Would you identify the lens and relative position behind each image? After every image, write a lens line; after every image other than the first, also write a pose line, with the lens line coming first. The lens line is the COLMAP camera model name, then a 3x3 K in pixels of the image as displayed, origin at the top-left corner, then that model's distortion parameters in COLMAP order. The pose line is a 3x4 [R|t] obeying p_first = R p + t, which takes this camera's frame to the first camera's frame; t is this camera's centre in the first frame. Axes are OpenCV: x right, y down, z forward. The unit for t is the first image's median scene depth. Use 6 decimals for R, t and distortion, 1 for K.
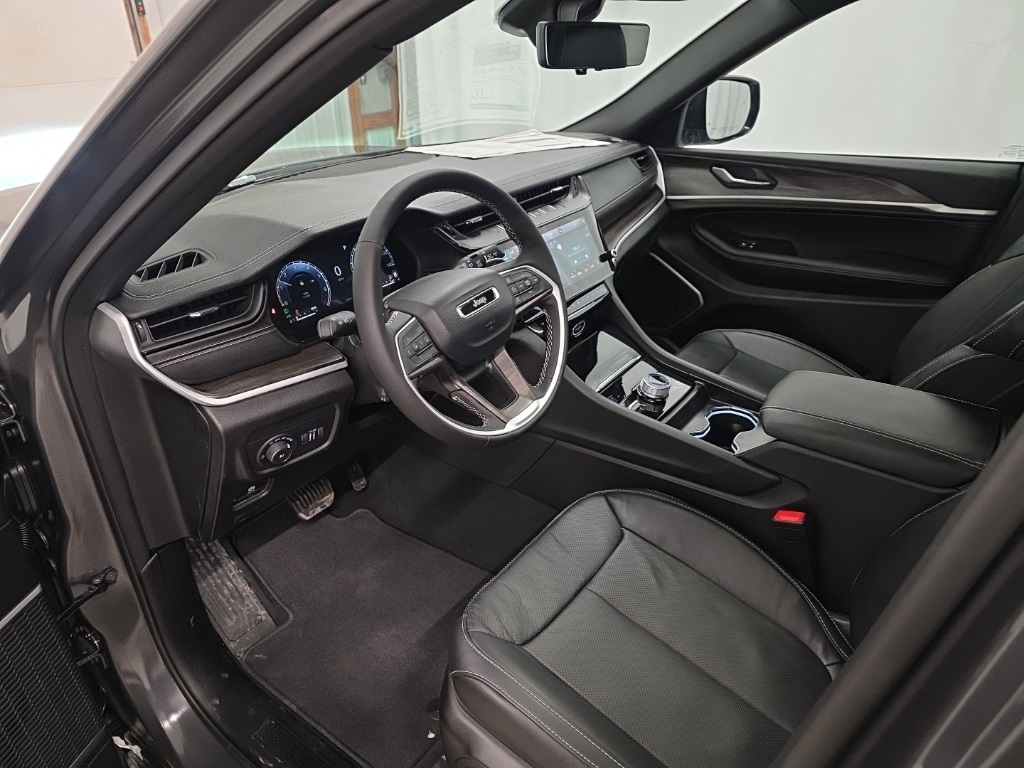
lens RADIAL K [[700.4, 0, 504.7], [0, 700.4, 384.0], [0, 0, 1]] dist [0.061984, -0.063322]
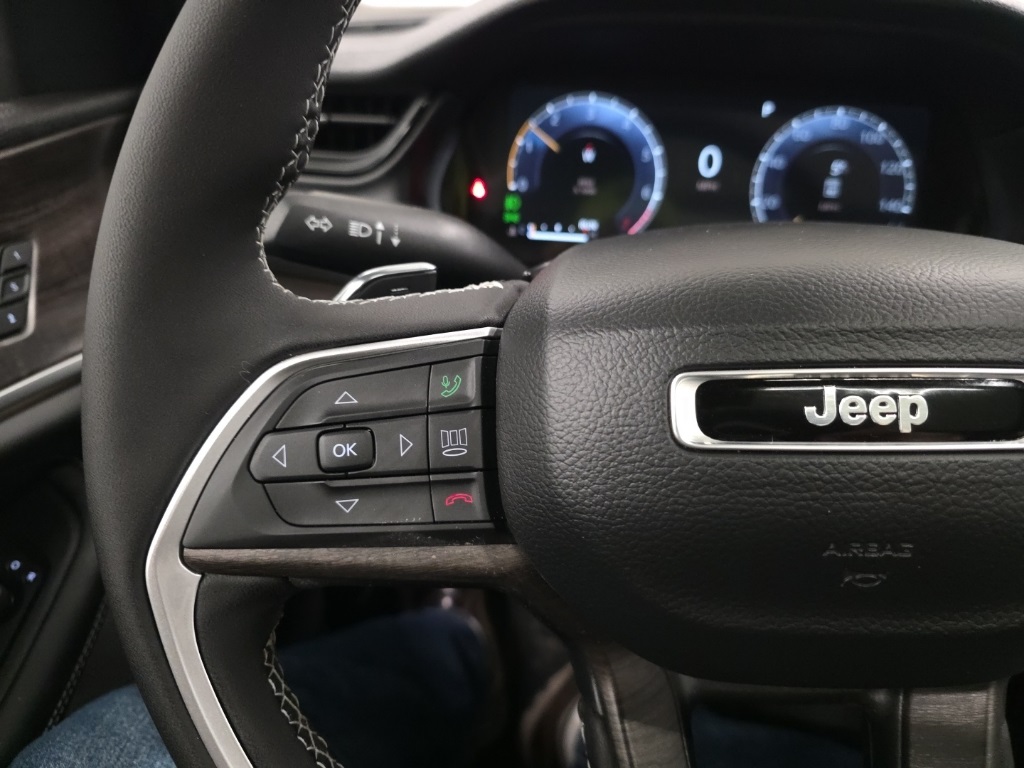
lens RADIAL K [[700.4, 0, 504.7], [0, 700.4, 384.0], [0, 0, 1]] dist [0.061984, -0.063322]
pose [[0.555085, 0.467569, -0.687939, 0.020618], [-0.423496, 0.870698, 0.250073, -0.102462], [0.715913, 0.152528, 0.681325, 0.664825]]
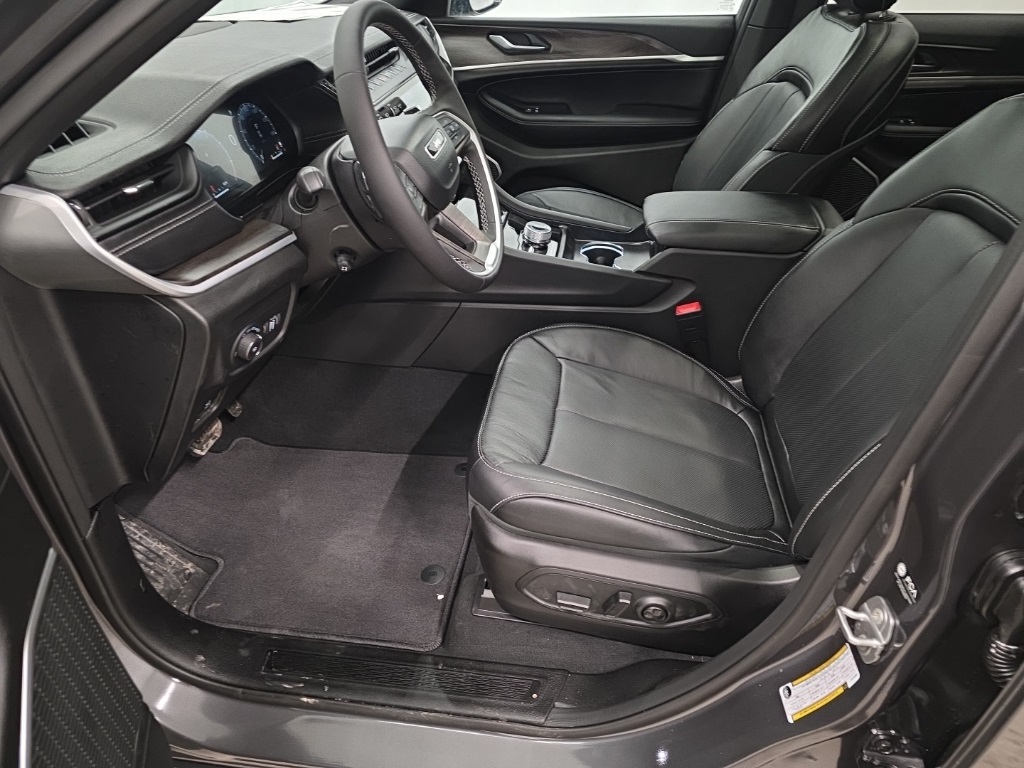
lens RADIAL K [[700.4, 0, 504.7], [0, 700.4, 384.0], [0, 0, 1]] dist [0.061984, -0.063322]
pose [[0.868357, -0.244468, 0.431499, -0.385074], [0.203879, 0.969112, 0.138765, 0.075238], [-0.452094, -0.032524, 0.891377, 0.060653]]
